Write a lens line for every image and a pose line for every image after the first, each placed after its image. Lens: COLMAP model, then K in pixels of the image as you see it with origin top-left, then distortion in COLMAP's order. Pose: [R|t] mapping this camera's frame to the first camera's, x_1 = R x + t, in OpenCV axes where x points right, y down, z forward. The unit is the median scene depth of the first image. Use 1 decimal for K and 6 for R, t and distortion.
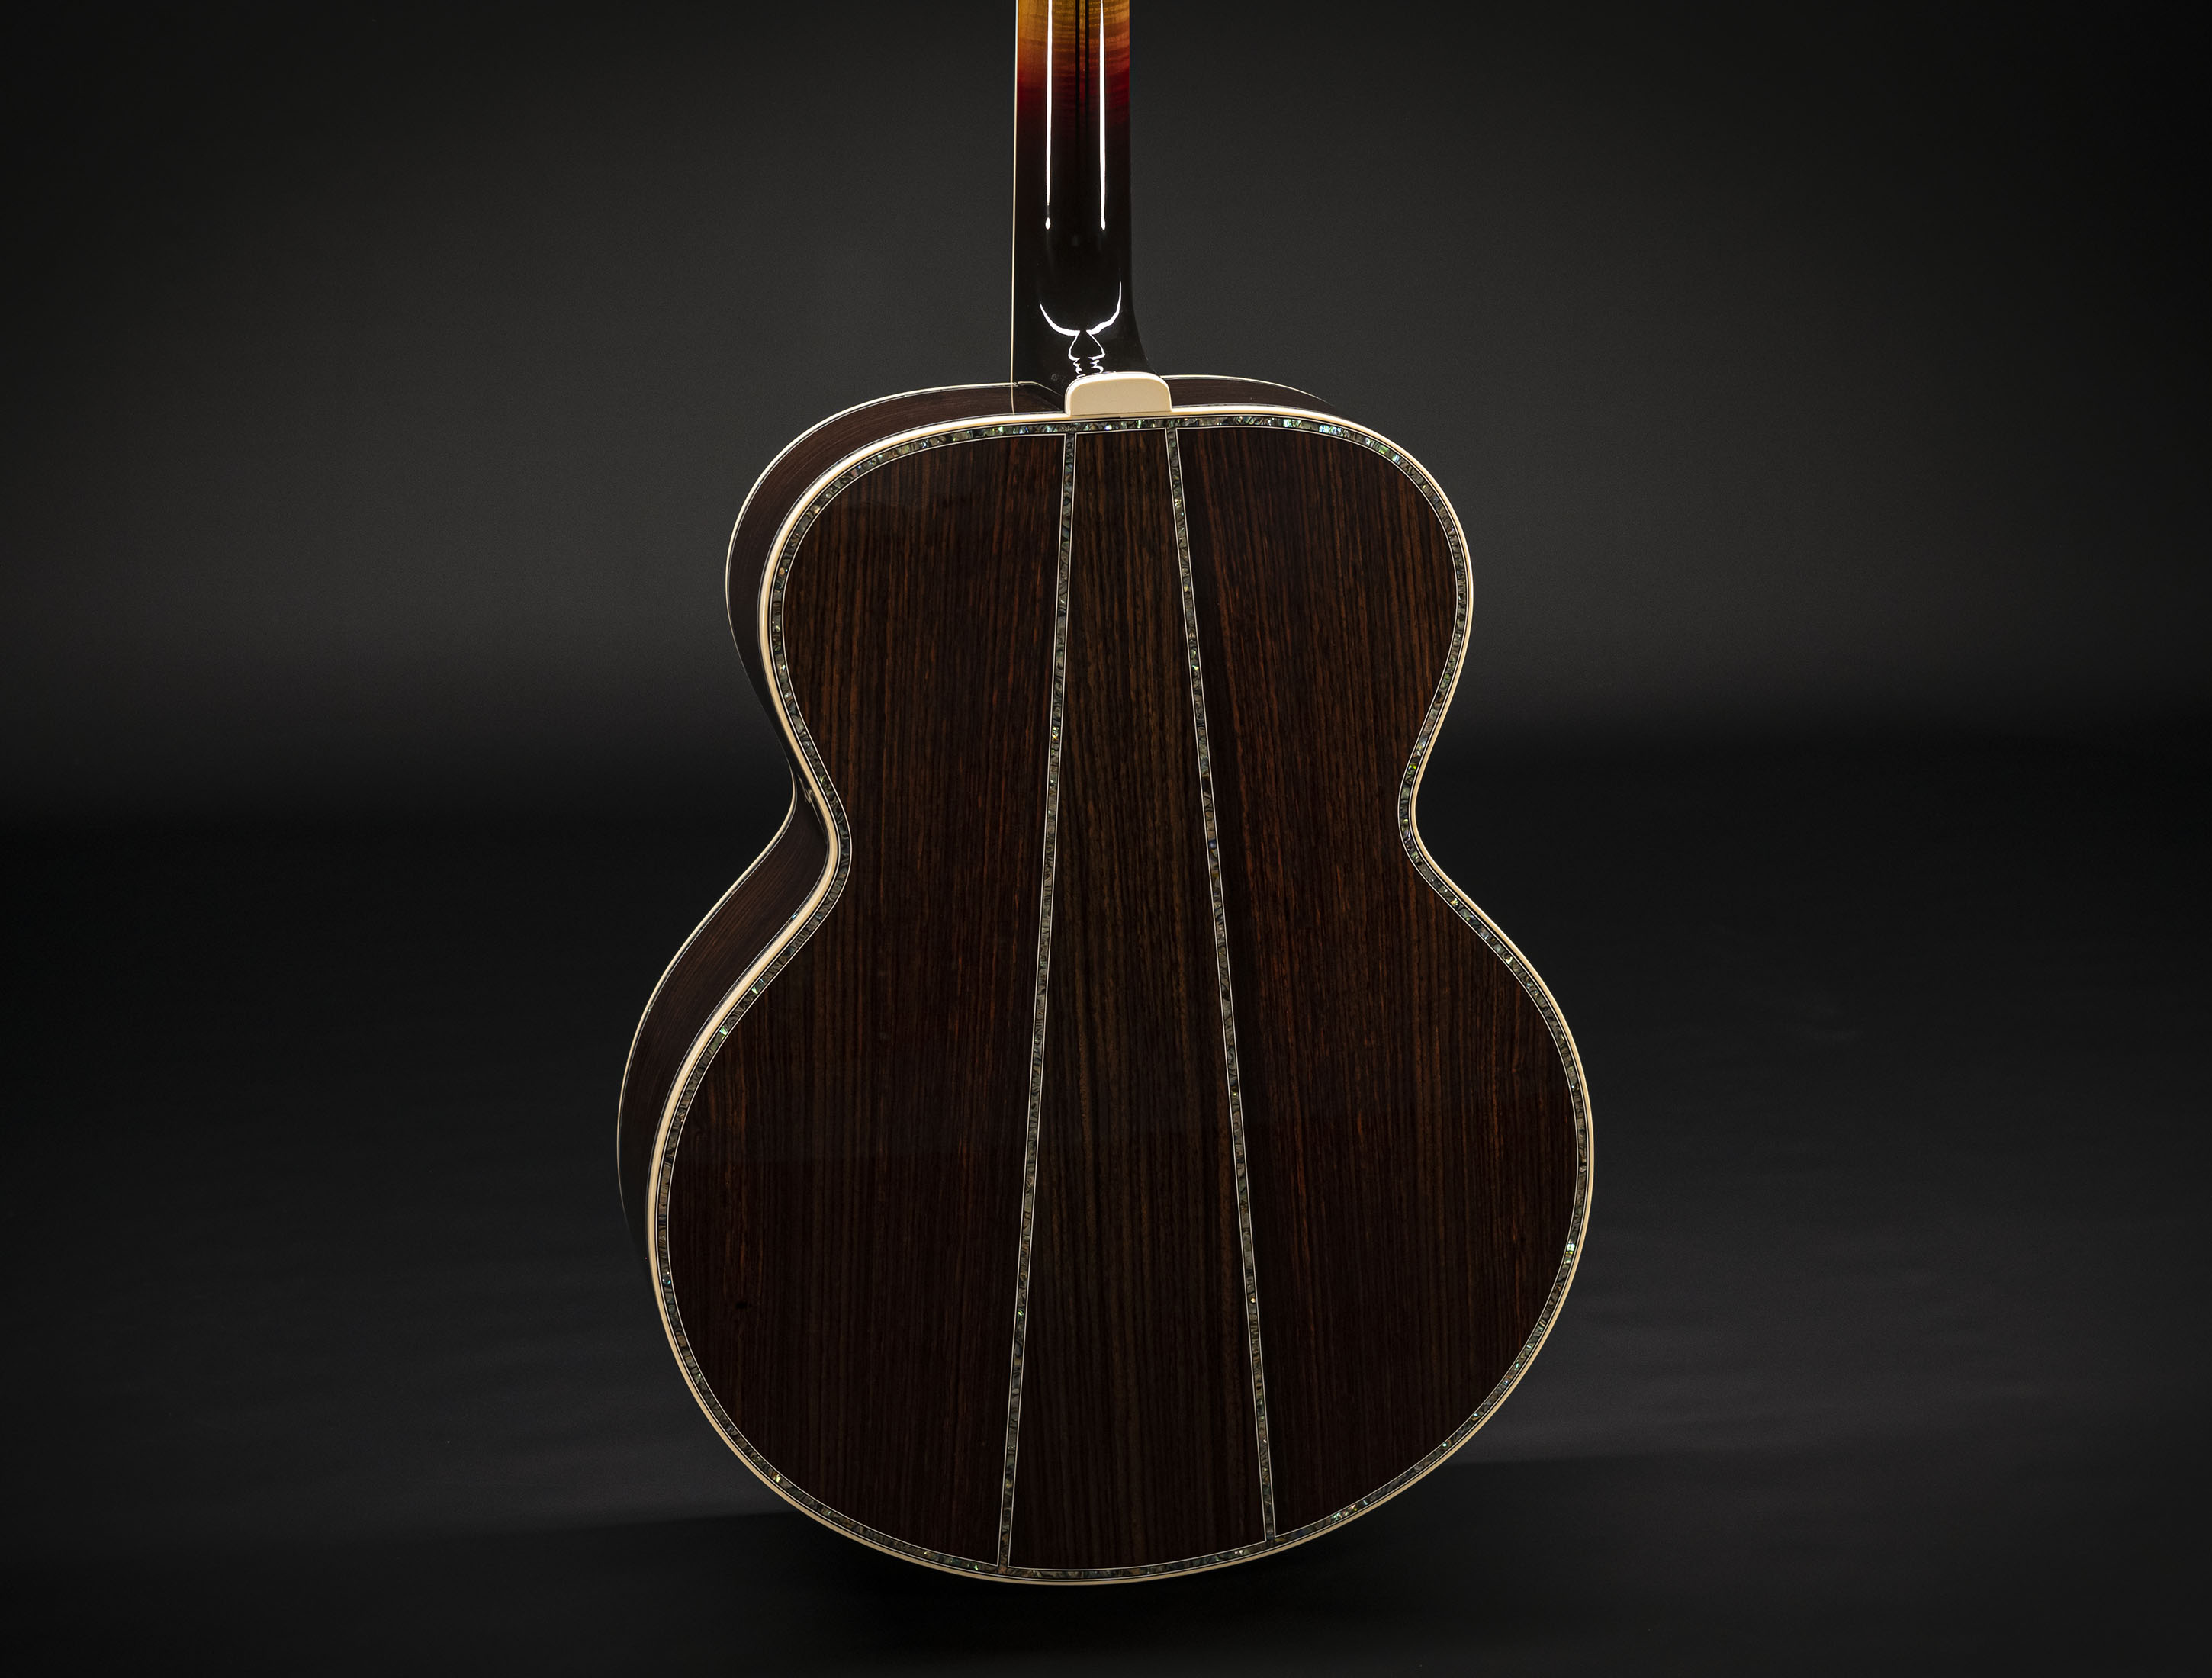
lens RADIAL K [[4711.0, 0, 1106.0], [0, 4711.0, 839.0], [0, 0, 1]] dist [0.073857, -0.051379]
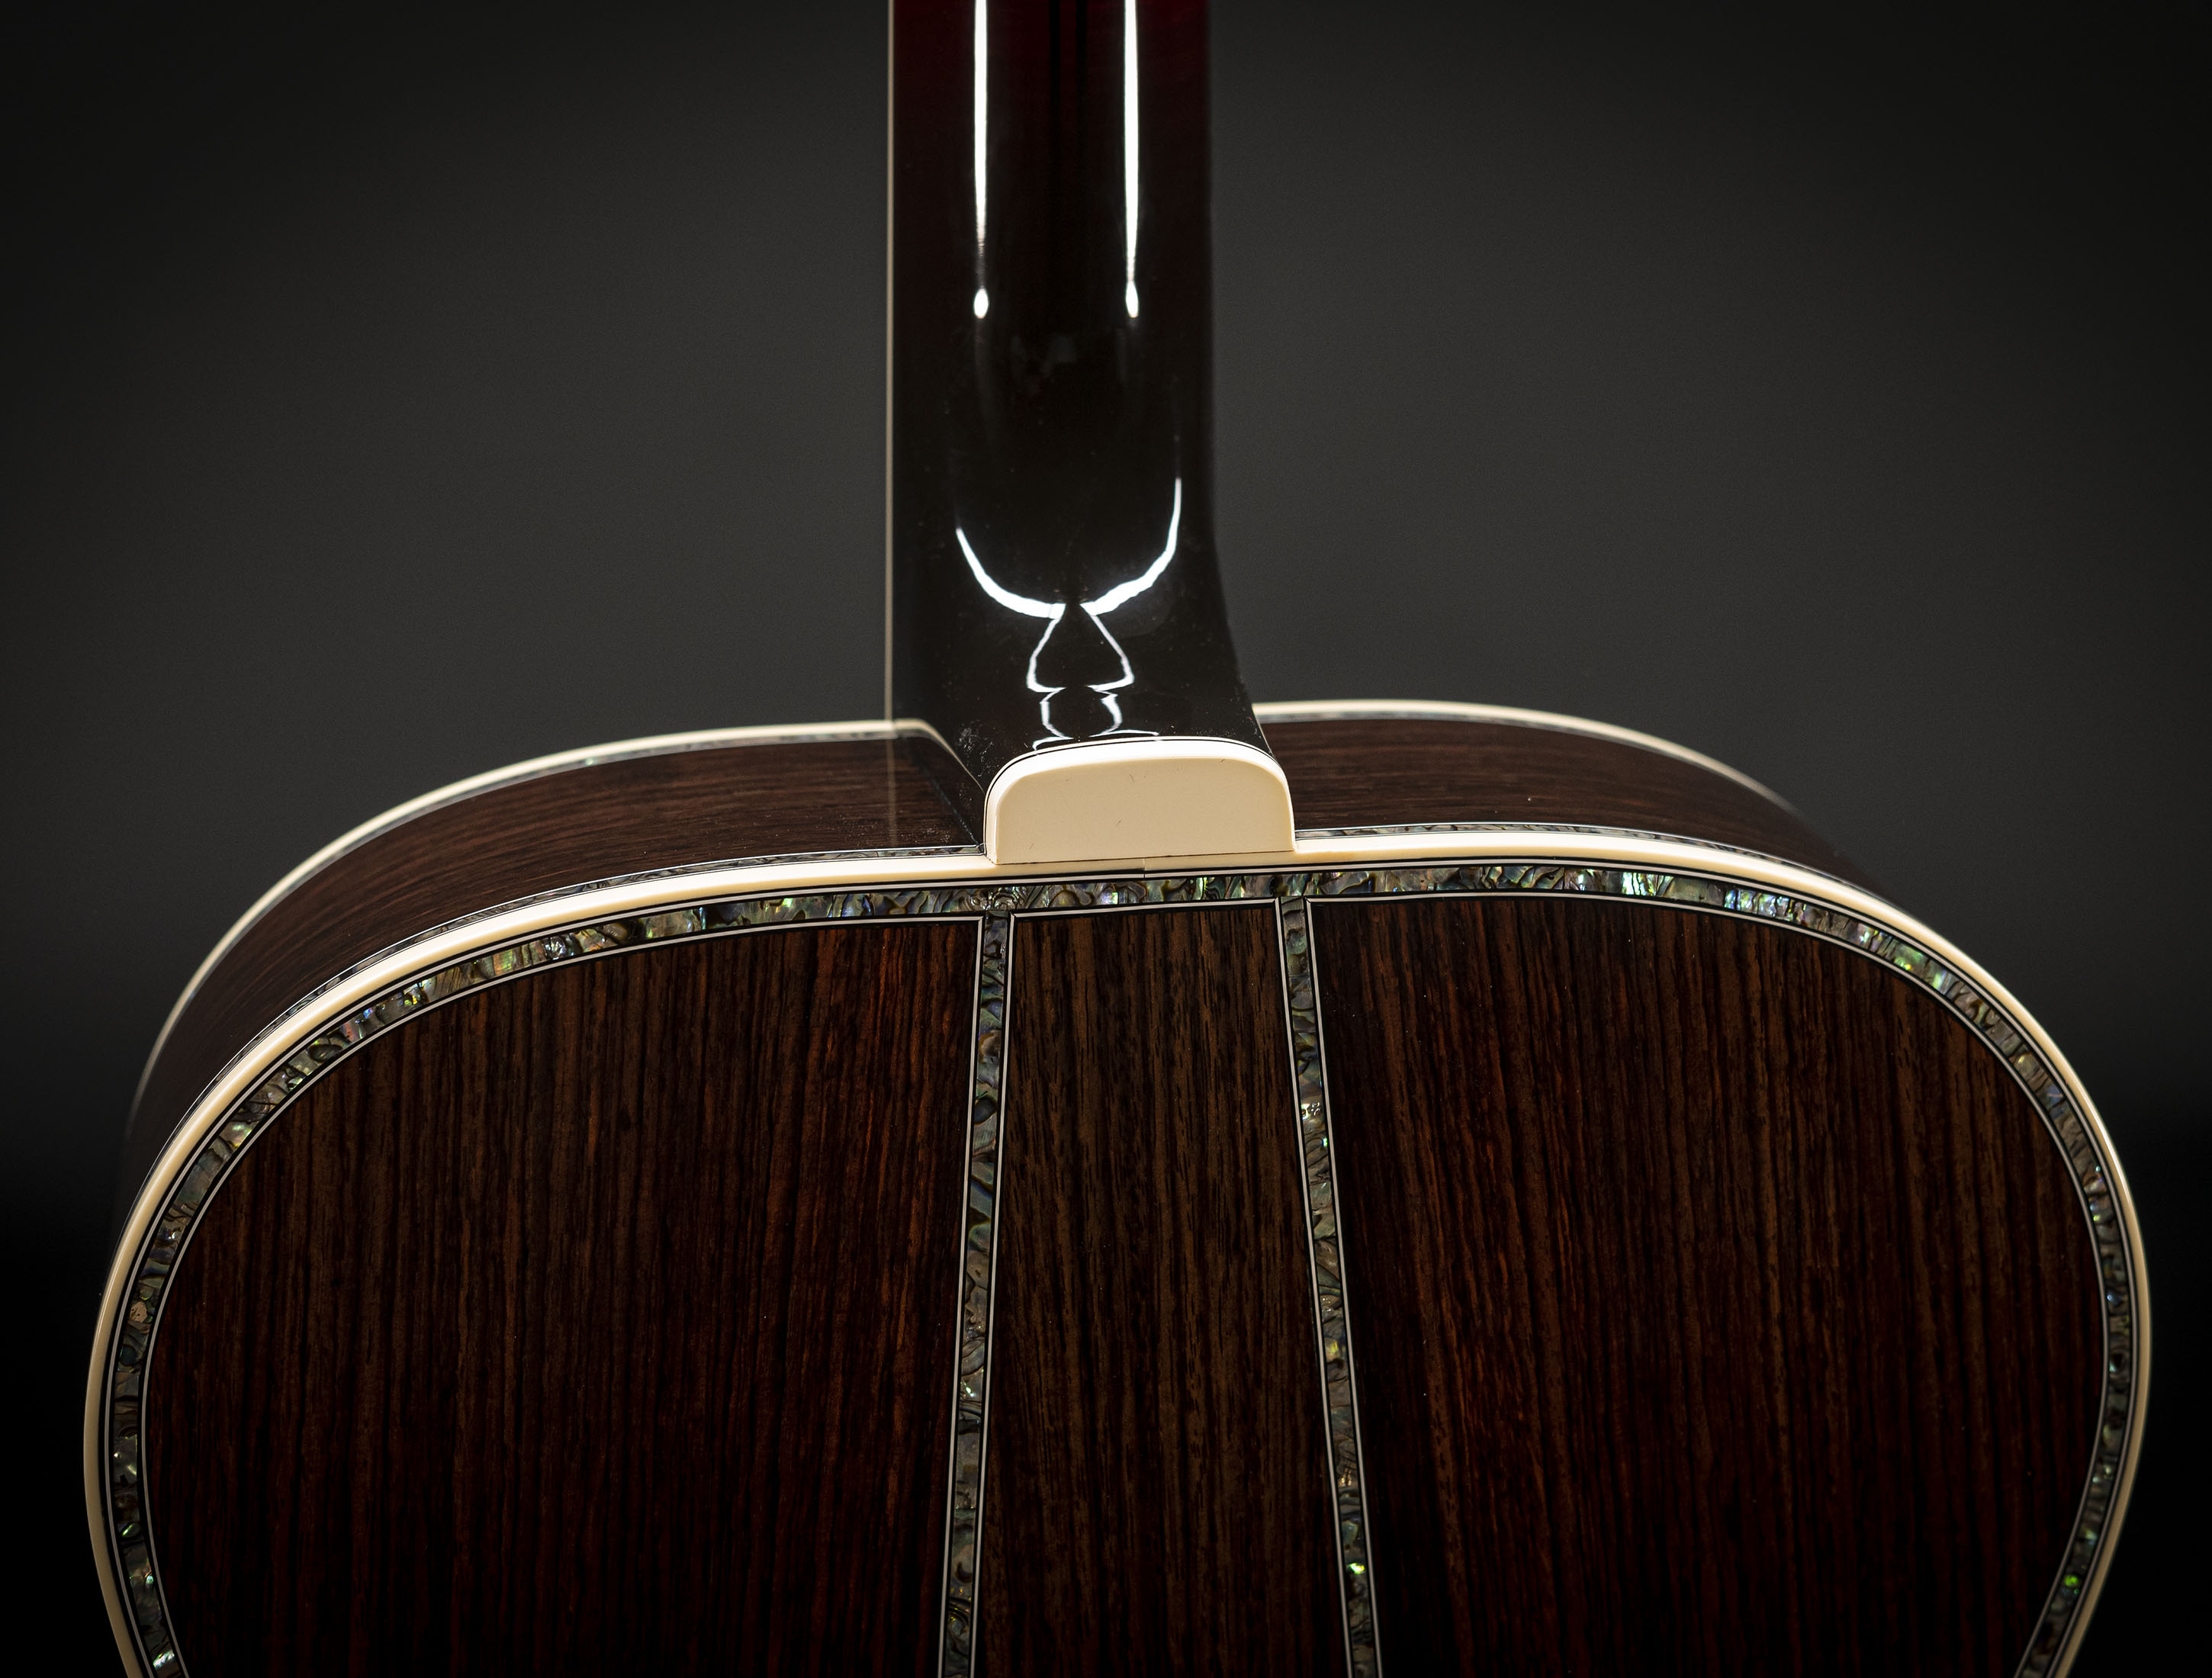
lens RADIAL K [[4711.0, 0, 1106.0], [0, 4711.0, 839.0], [0, 0, 1]] dist [0.073857, -0.051379]
pose [[0.998005, 0.017970, -0.060522, 0.020808], [-0.018399, 0.999809, -0.006537, -0.088728], [0.060393, 0.007638, 0.998145, 0.653646]]
